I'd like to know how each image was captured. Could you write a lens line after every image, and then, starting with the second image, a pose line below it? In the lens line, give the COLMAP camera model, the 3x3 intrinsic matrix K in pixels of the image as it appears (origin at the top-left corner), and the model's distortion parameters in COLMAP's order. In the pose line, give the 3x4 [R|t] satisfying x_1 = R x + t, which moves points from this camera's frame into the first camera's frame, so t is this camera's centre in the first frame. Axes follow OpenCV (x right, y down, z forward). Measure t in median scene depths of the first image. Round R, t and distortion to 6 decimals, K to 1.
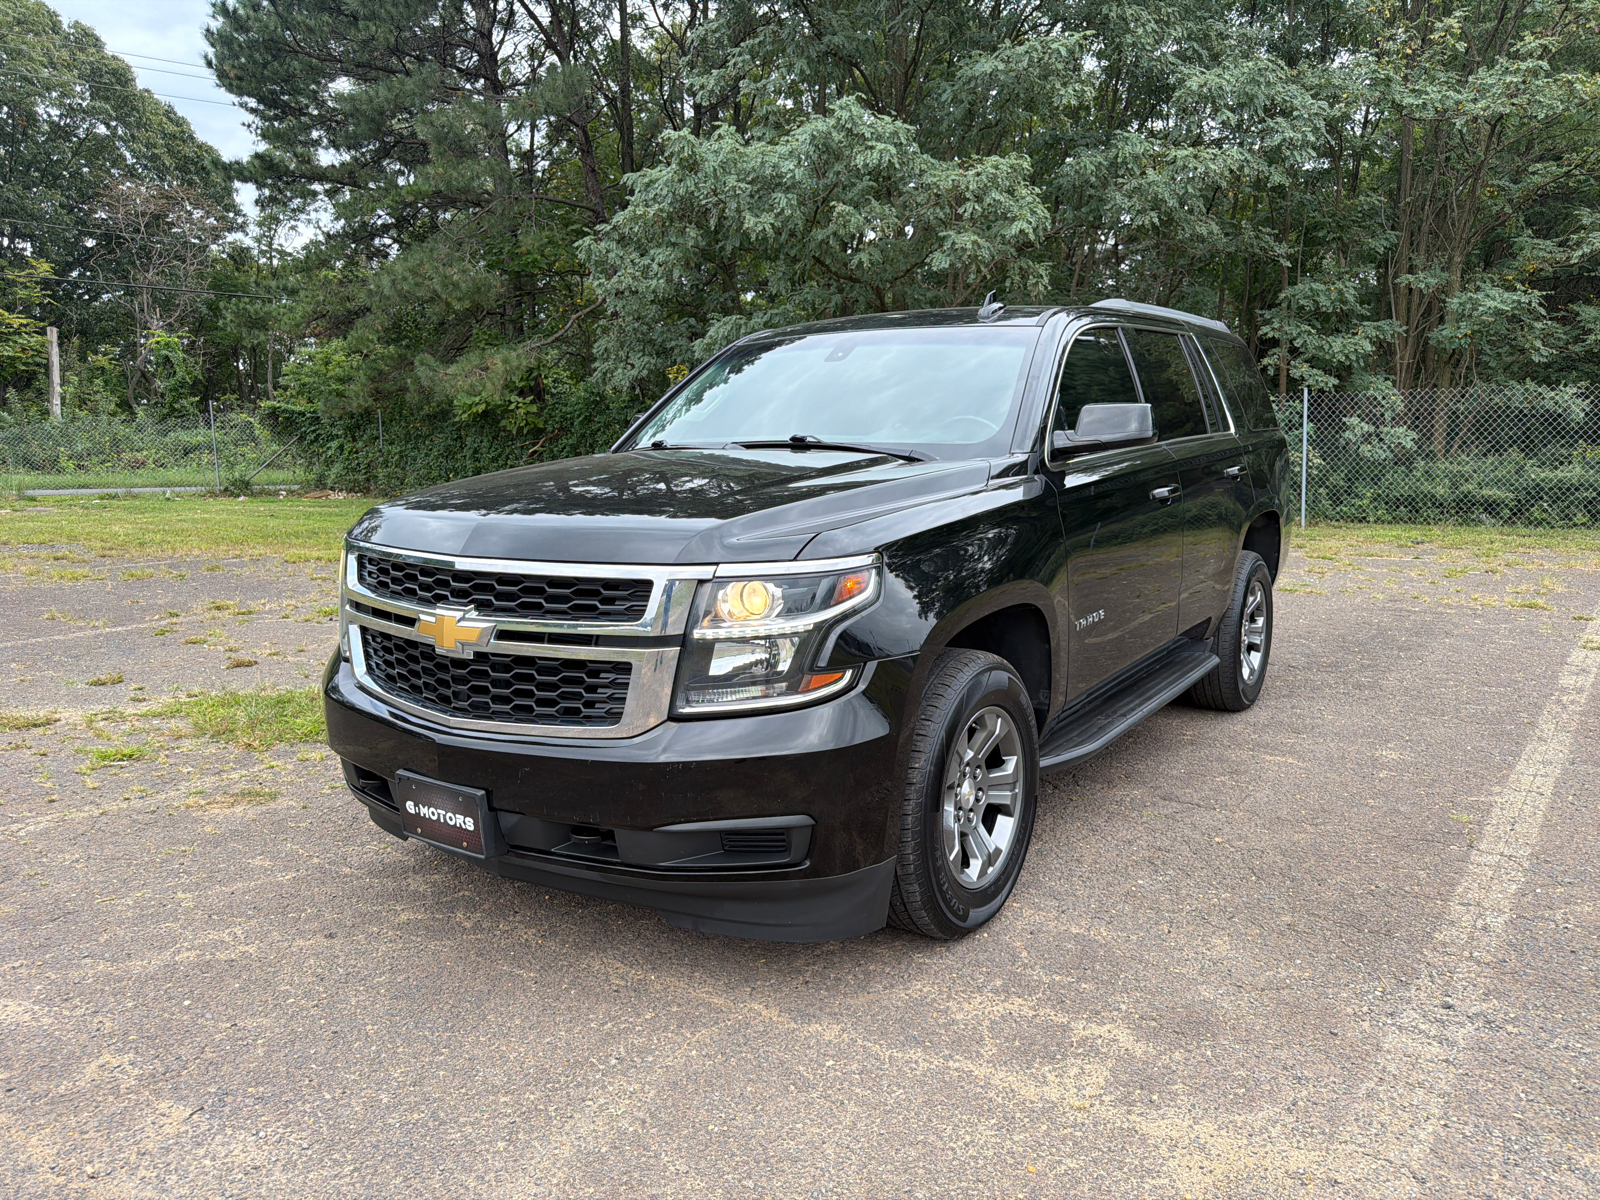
lens RADIAL K [[1165.8, 0, 783.4], [0, 1165.8, 621.9], [0, 0, 1]] dist [0.010591, -0.023462]
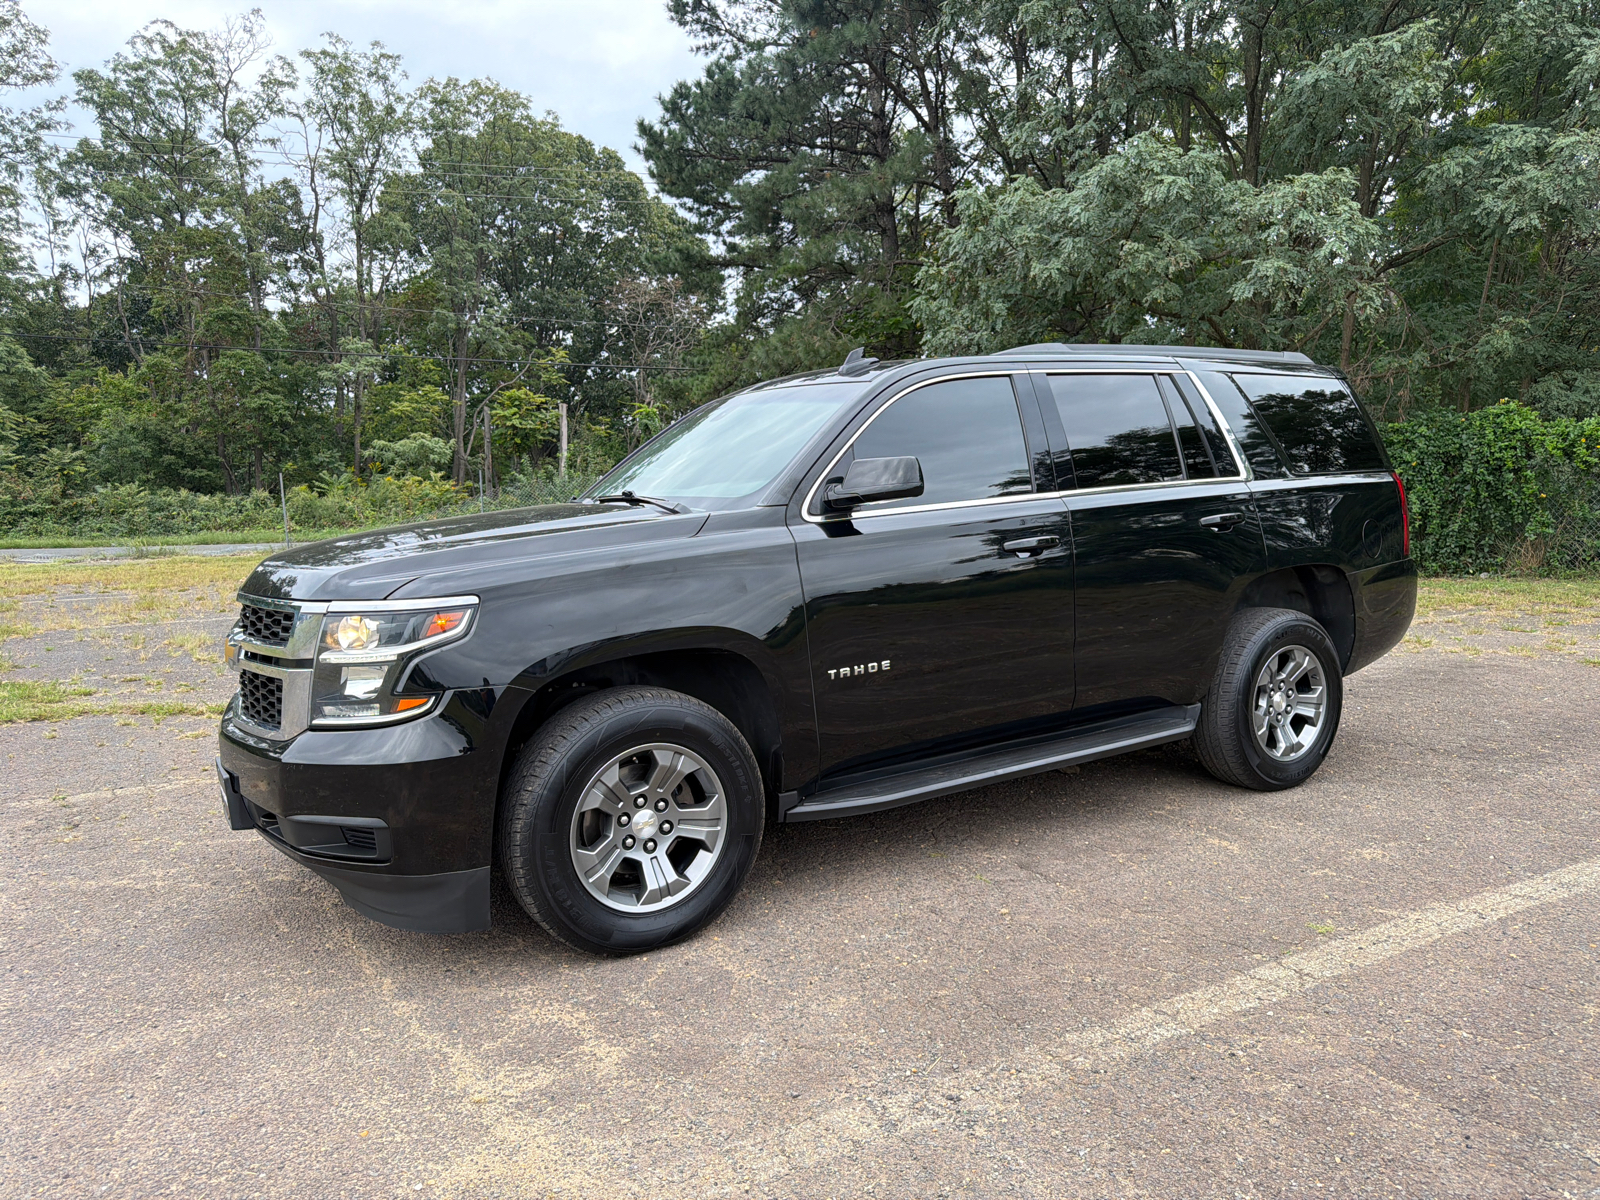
lens RADIAL K [[1165.8, 0, 783.4], [0, 1165.8, 621.9], [0, 0, 1]] dist [0.010591, -0.023462]
pose [[0.908577, 0.030231, -0.416622, 0.203480], [-0.047022, 0.998440, -0.030097, -0.003422], [0.415062, 0.046935, 0.908581, 0.020572]]
